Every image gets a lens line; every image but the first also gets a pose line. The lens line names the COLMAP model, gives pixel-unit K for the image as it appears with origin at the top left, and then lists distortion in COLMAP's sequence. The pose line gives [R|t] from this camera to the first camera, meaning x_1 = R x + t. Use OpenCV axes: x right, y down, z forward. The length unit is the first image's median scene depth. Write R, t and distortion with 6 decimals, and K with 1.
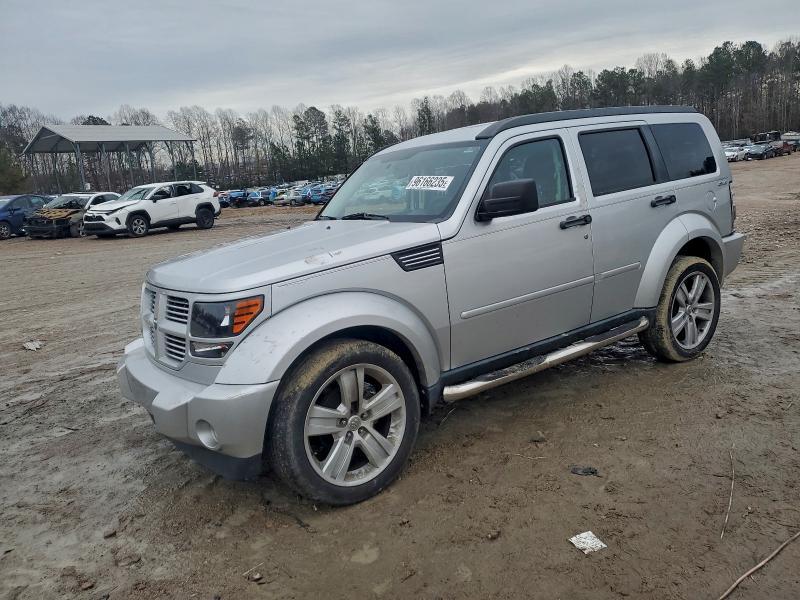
lens RADIAL K [[628.5, 0, 400.0], [0, 628.5, 300.0], [0, 0, 1]] dist [0.011946, 0.002574]
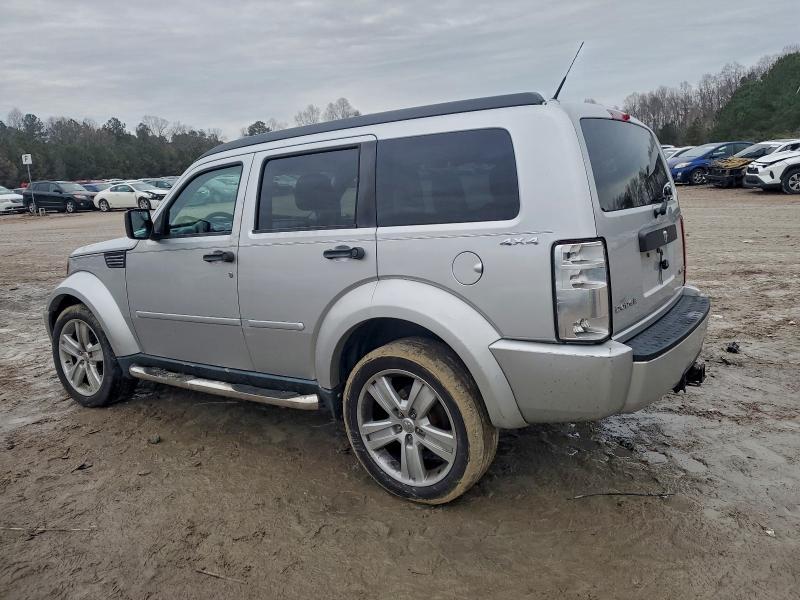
lens RADIAL K [[628.5, 0, 400.0], [0, 628.5, 300.0], [0, 0, 1]] dist [0.011946, 0.002574]
pose [[0.338369, 0.248515, -0.907605, 1.083884], [-0.151417, 0.966308, 0.208138, -0.261935], [0.928751, 0.067000, 0.364599, 0.801497]]
